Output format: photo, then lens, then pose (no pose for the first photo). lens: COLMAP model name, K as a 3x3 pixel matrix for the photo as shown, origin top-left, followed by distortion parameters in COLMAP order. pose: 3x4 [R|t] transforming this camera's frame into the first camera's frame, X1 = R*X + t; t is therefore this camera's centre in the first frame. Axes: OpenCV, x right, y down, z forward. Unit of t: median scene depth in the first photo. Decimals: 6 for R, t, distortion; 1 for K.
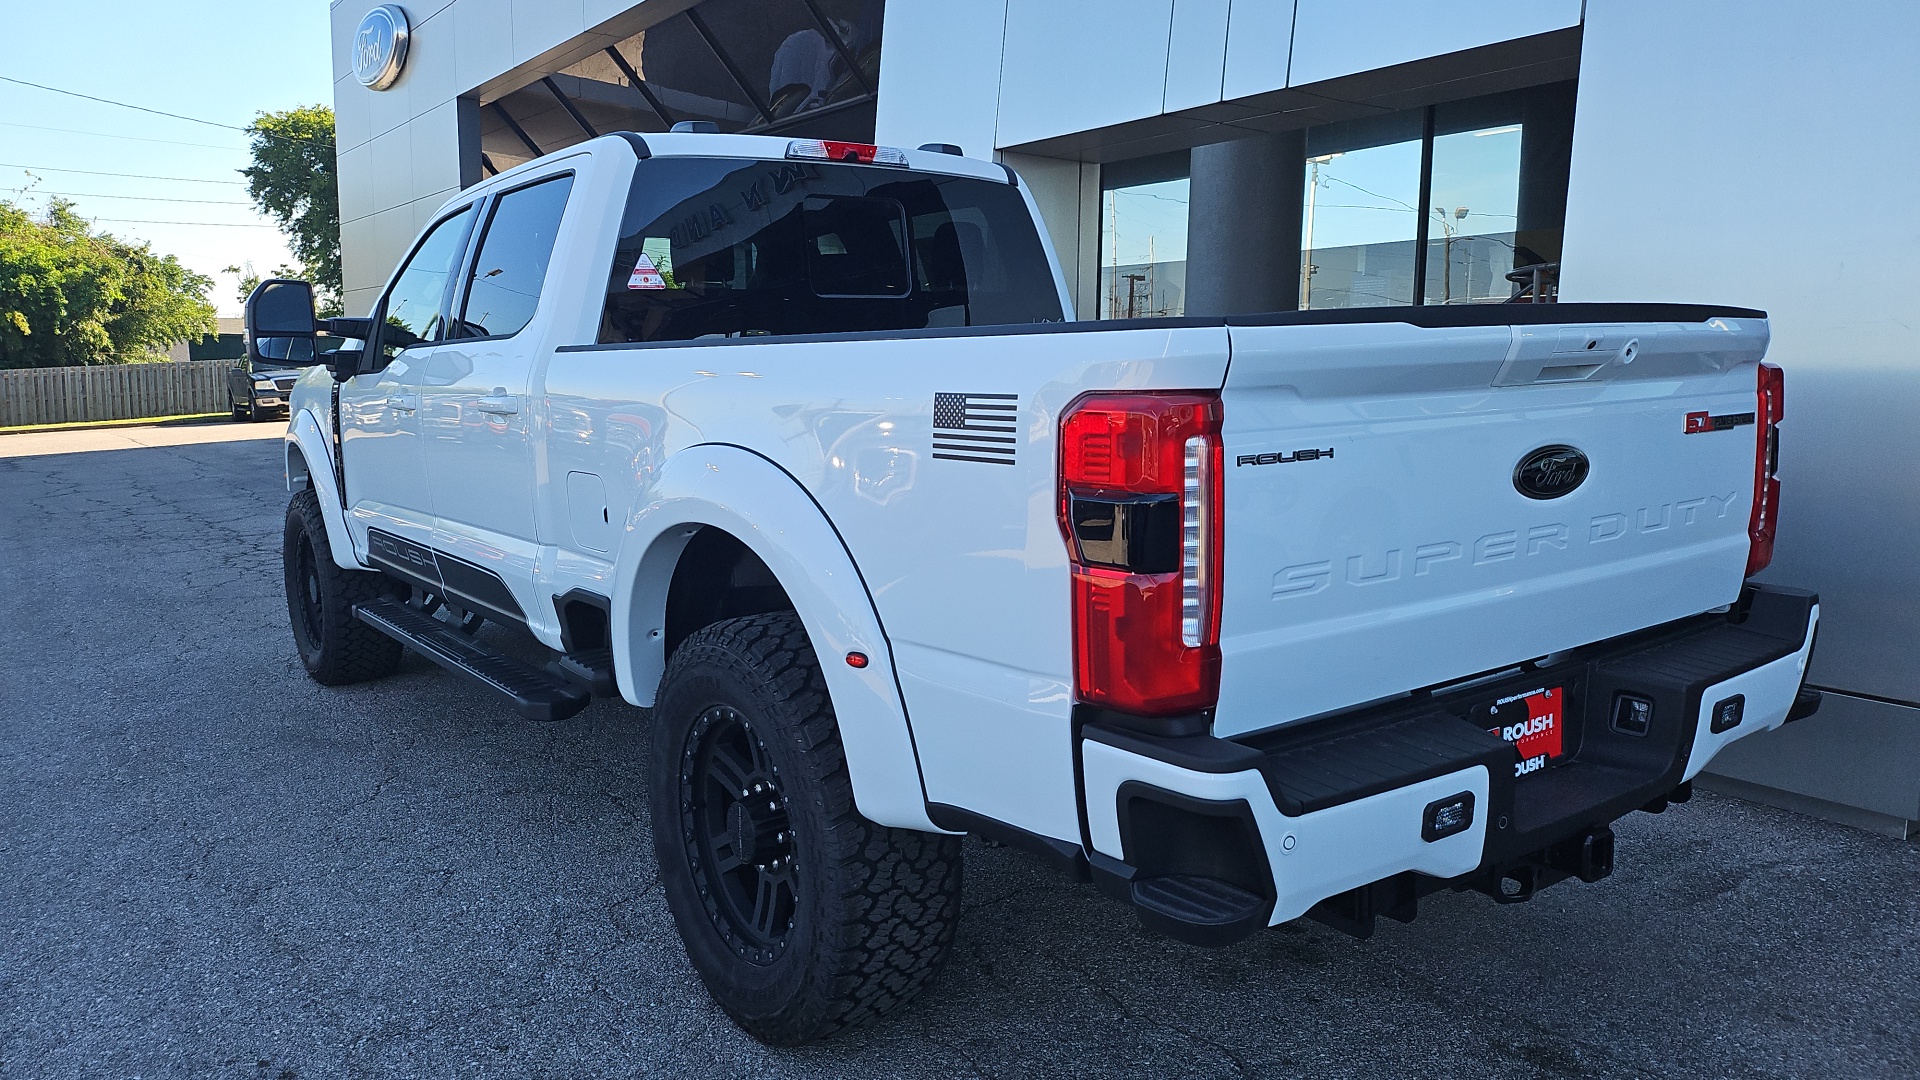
lens RADIAL K [[1392.9, 0, 952.0], [0, 1392.9, 539.8], [0, 0, 1]] dist [0.028587, -0.002801]
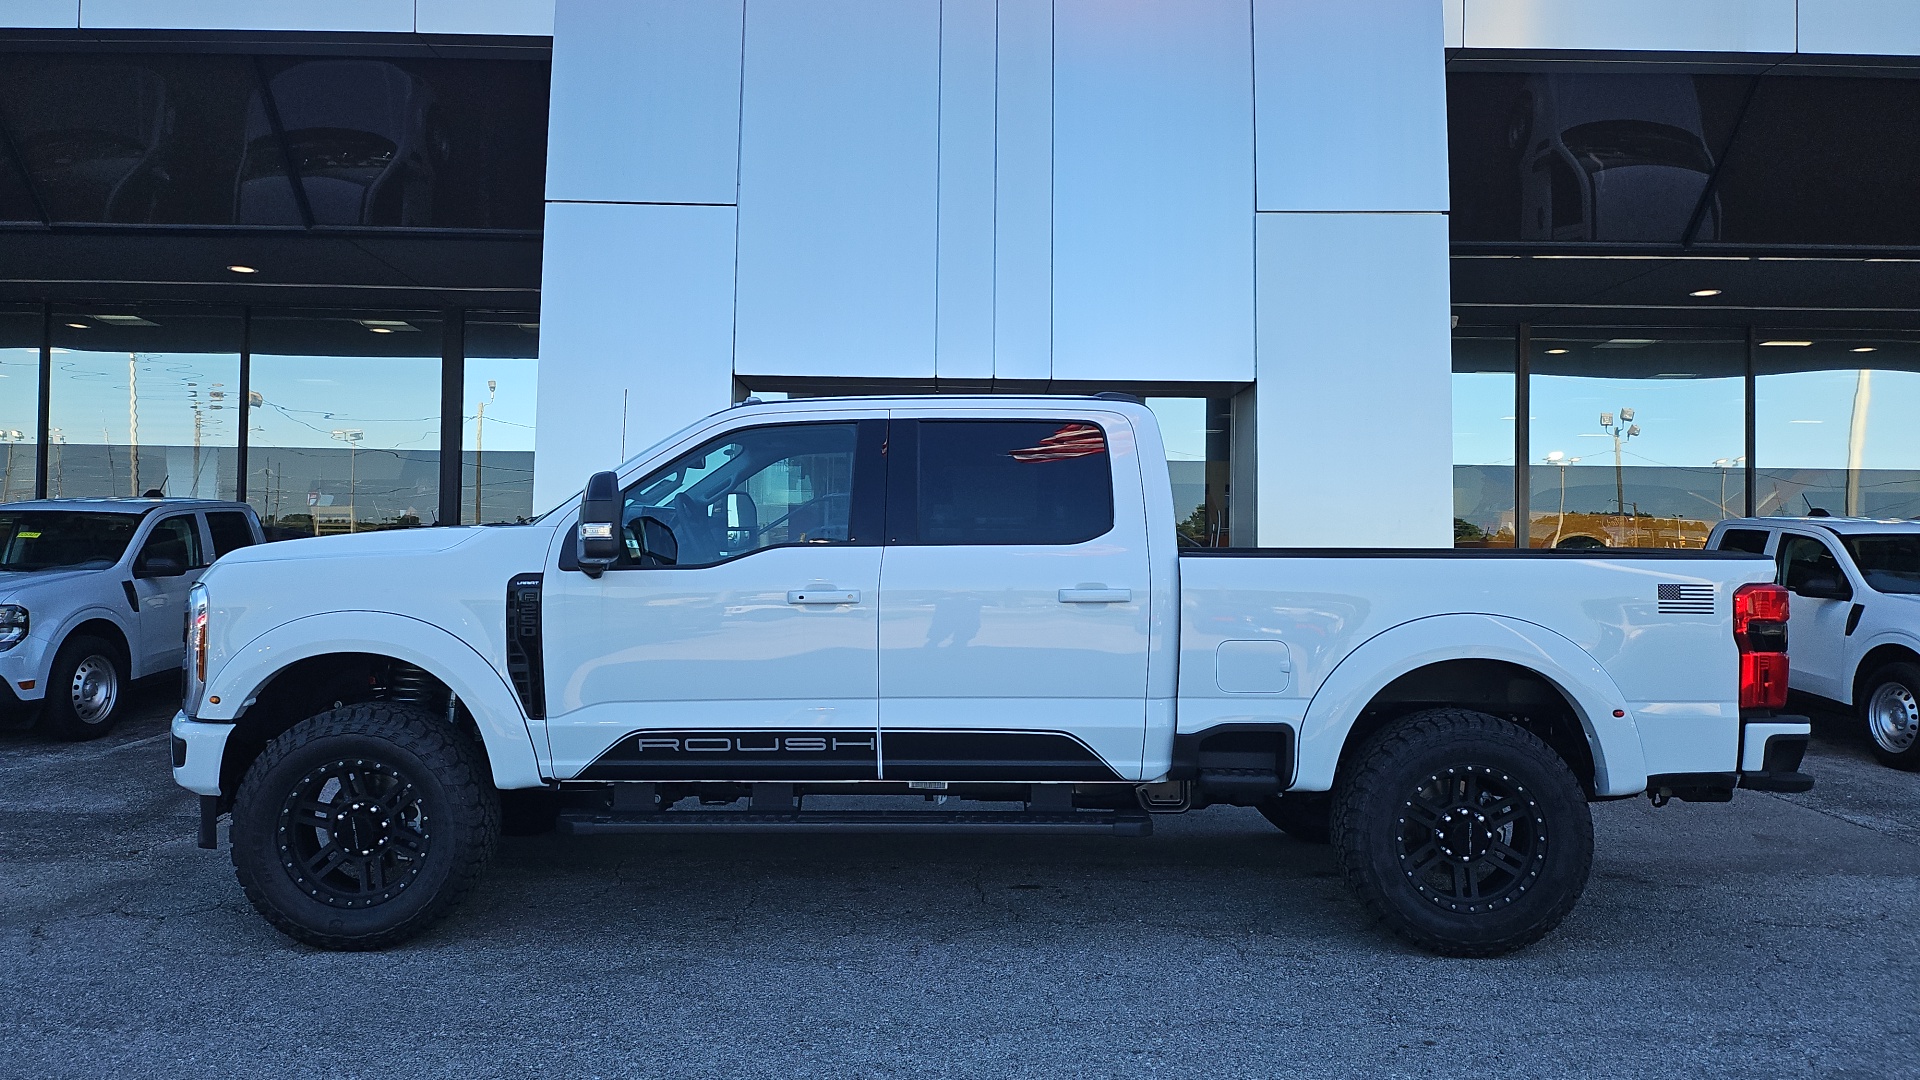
lens RADIAL K [[1392.9, 0, 952.0], [0, 1392.9, 539.8], [0, 0, 1]] dist [0.028587, -0.002801]
pose [[0.560248, 0.041337, 0.827293, -2.617849], [0.088581, 0.990037, -0.109456, -0.030115], [-0.823575, 0.134605, 0.551005, 0.703643]]
